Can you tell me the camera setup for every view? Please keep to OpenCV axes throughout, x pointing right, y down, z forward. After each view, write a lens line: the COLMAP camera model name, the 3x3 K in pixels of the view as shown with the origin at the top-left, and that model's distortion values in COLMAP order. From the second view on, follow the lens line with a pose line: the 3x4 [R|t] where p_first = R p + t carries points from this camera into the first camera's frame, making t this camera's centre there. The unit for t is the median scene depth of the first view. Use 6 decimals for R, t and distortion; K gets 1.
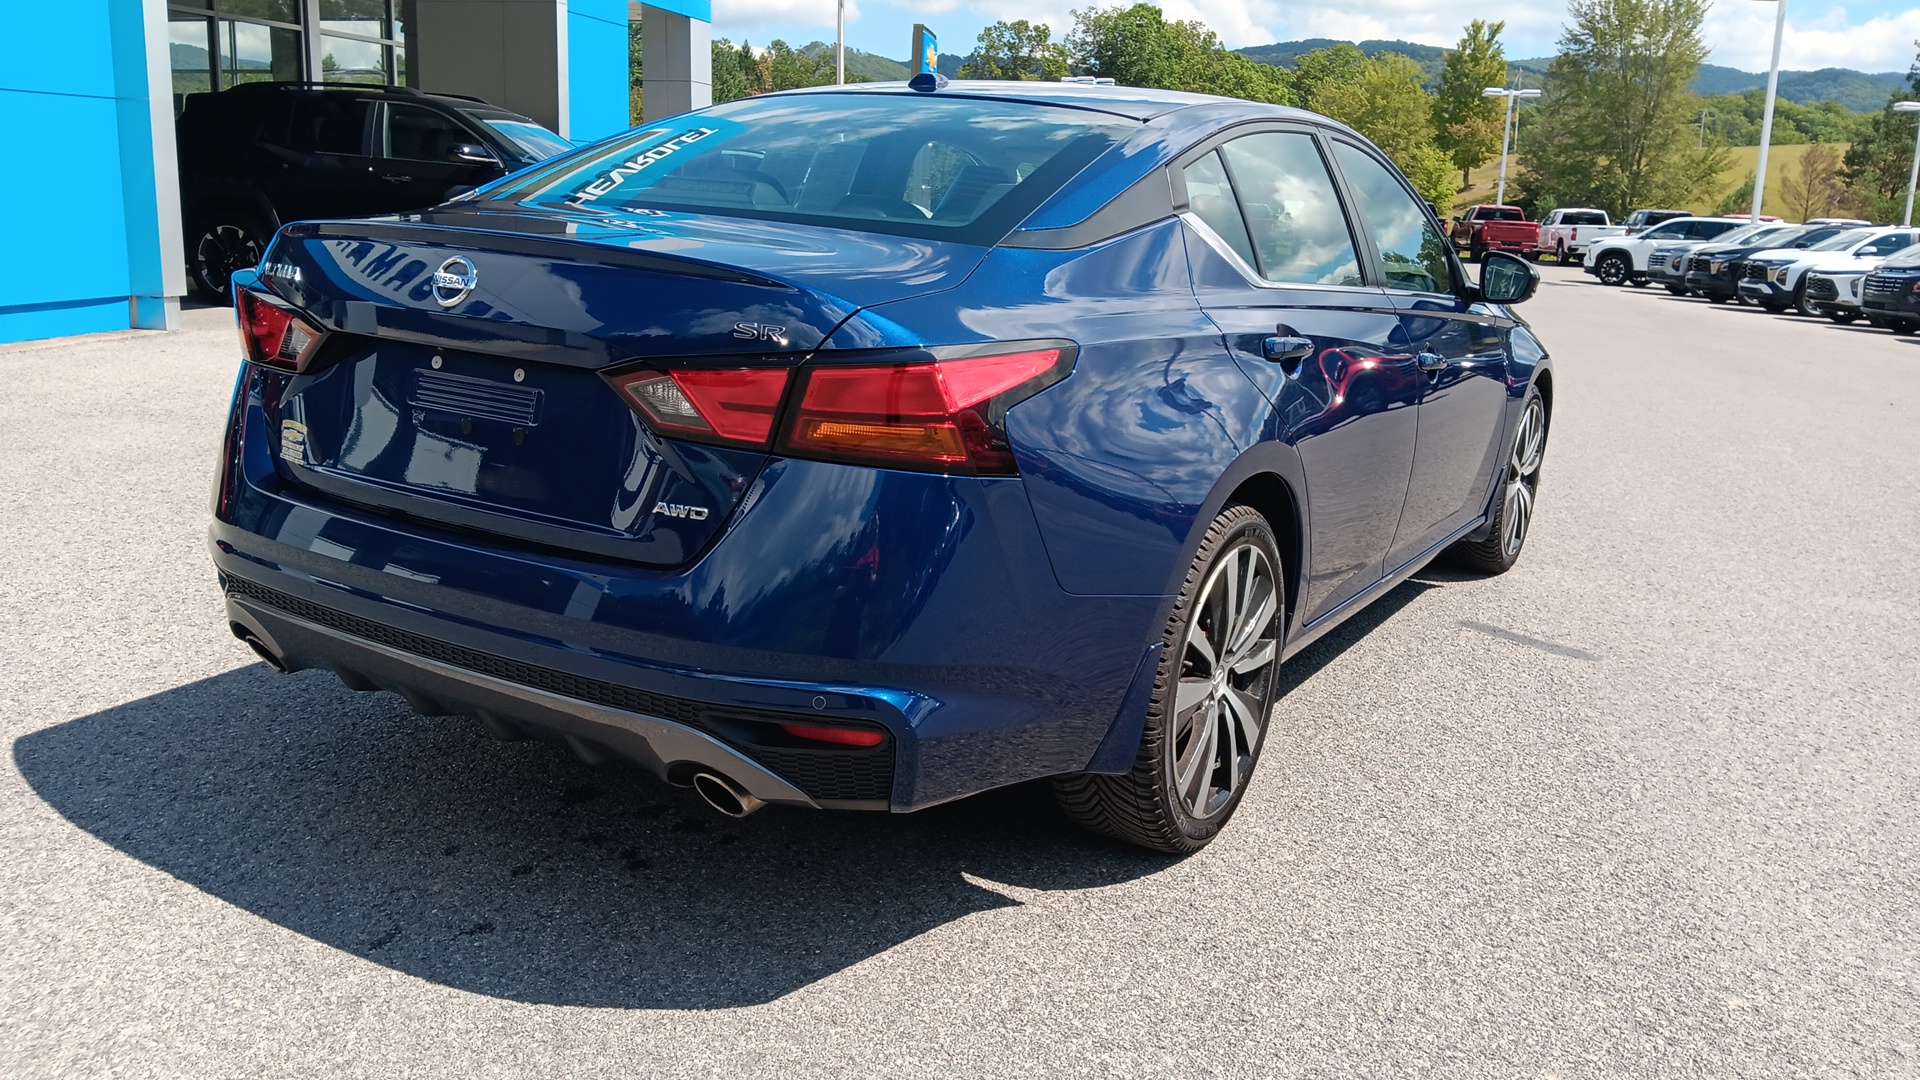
lens RADIAL K [[1554.3, 0, 960.0], [0, 1554.3, 540.0], [0, 0, 1]] dist [0.040355, -0.095299]
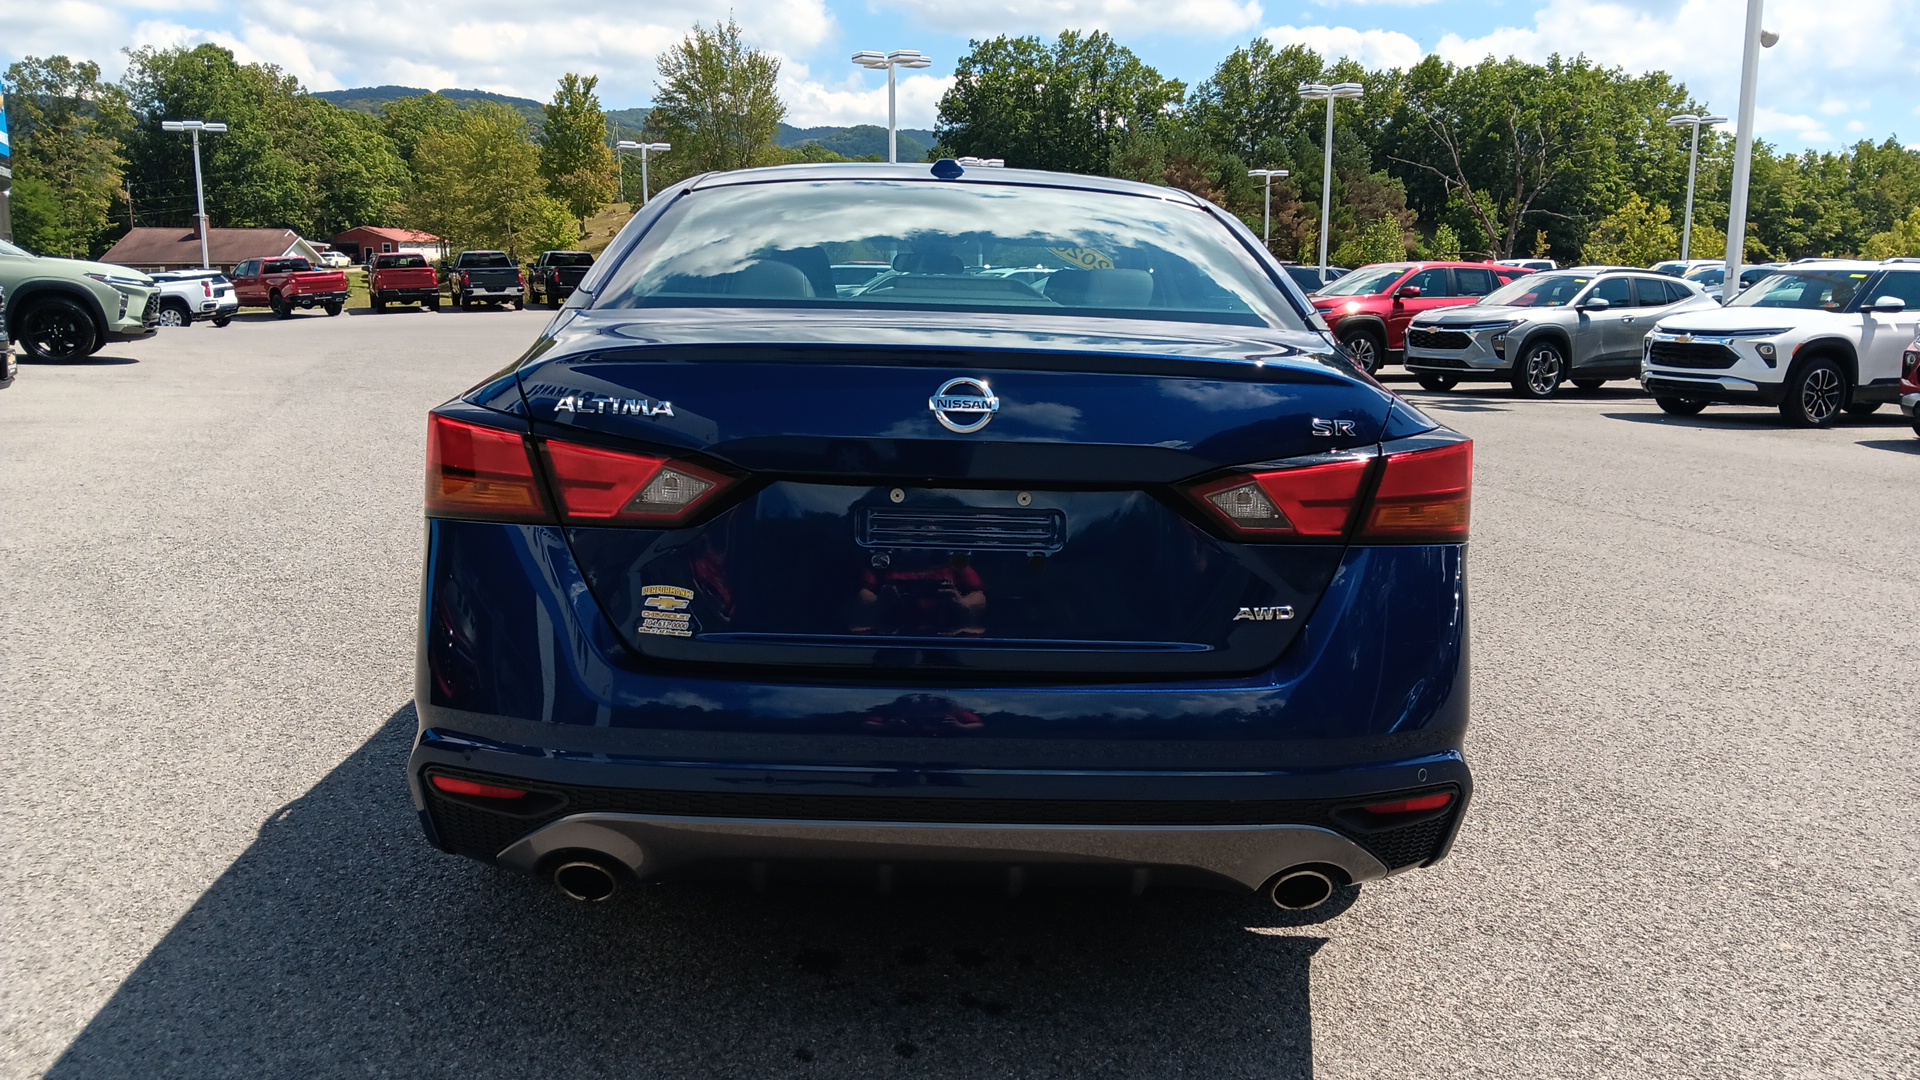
lens RADIAL K [[1554.3, 0, 960.0], [0, 1554.3, 540.0], [0, 0, 1]] dist [0.040355, -0.095299]
pose [[0.832285, -0.125526, 0.539948, -0.102531], [0.140669, 0.989967, 0.013315, -0.012439], [-0.536203, 0.064872, 0.841593, 0.030929]]
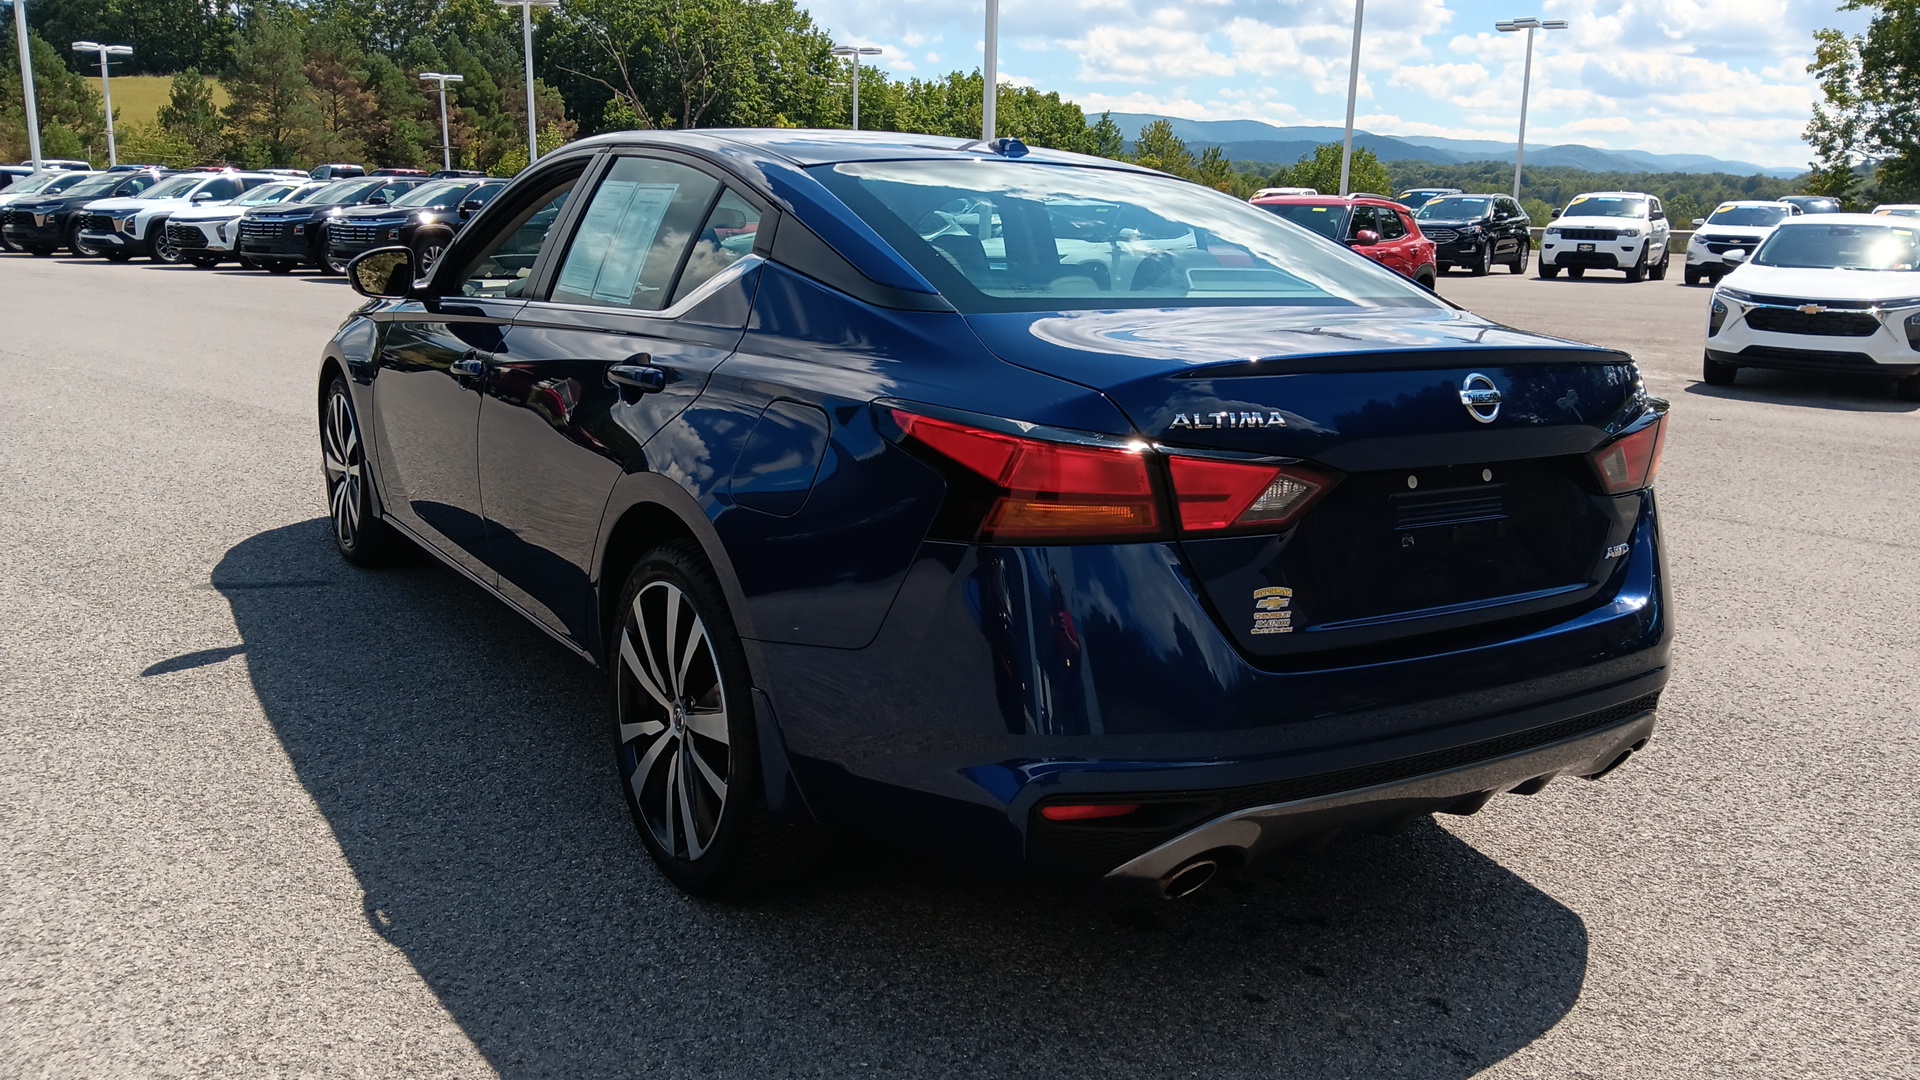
lens RADIAL K [[1554.3, 0, 960.0], [0, 1554.3, 540.0], [0, 0, 1]] dist [0.040355, -0.095299]
pose [[0.406311, -0.229128, 0.884540, -0.174757], [0.186604, 0.968455, 0.165149, -0.038604], [-0.894478, 0.097957, 0.436250, 0.108052]]
